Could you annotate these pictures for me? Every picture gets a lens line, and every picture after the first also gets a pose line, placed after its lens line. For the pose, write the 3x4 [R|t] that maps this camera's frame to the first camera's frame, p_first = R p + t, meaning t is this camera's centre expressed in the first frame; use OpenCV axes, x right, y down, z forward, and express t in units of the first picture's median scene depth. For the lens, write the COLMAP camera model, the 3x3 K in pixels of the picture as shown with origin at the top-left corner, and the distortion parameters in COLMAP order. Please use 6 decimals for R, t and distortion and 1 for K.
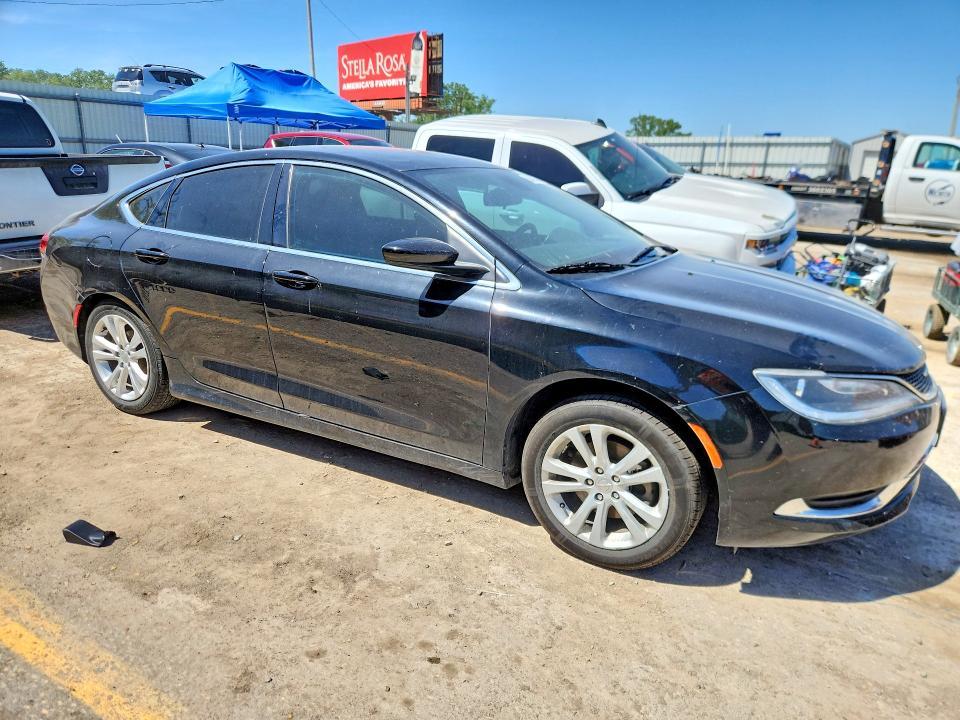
lens RADIAL K [[767.3, 0, 475.8], [0, 767.3, 362.0], [0, 0, 1]] dist [0.071389, -0.057442]
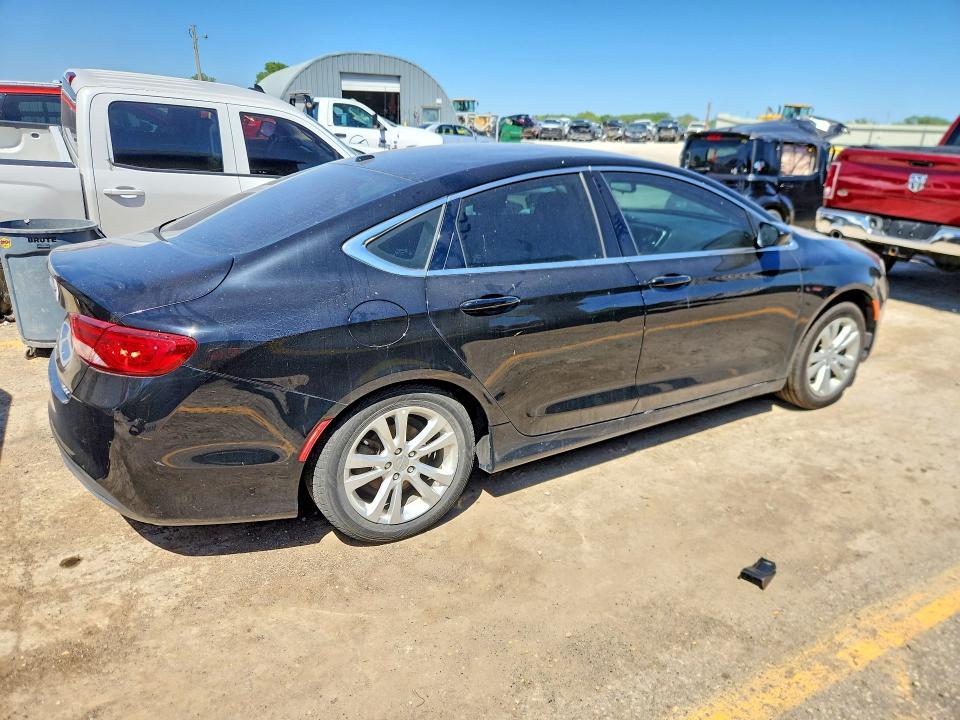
lens RADIAL K [[767.3, 0, 475.8], [0, 767.3, 362.0], [0, 0, 1]] dist [0.071389, -0.057442]
pose [[0.382055, -0.275216, 0.882208, -1.214139], [0.255006, 0.948959, 0.185605, -0.248459], [-0.888260, 0.154057, 0.432736, 0.749461]]
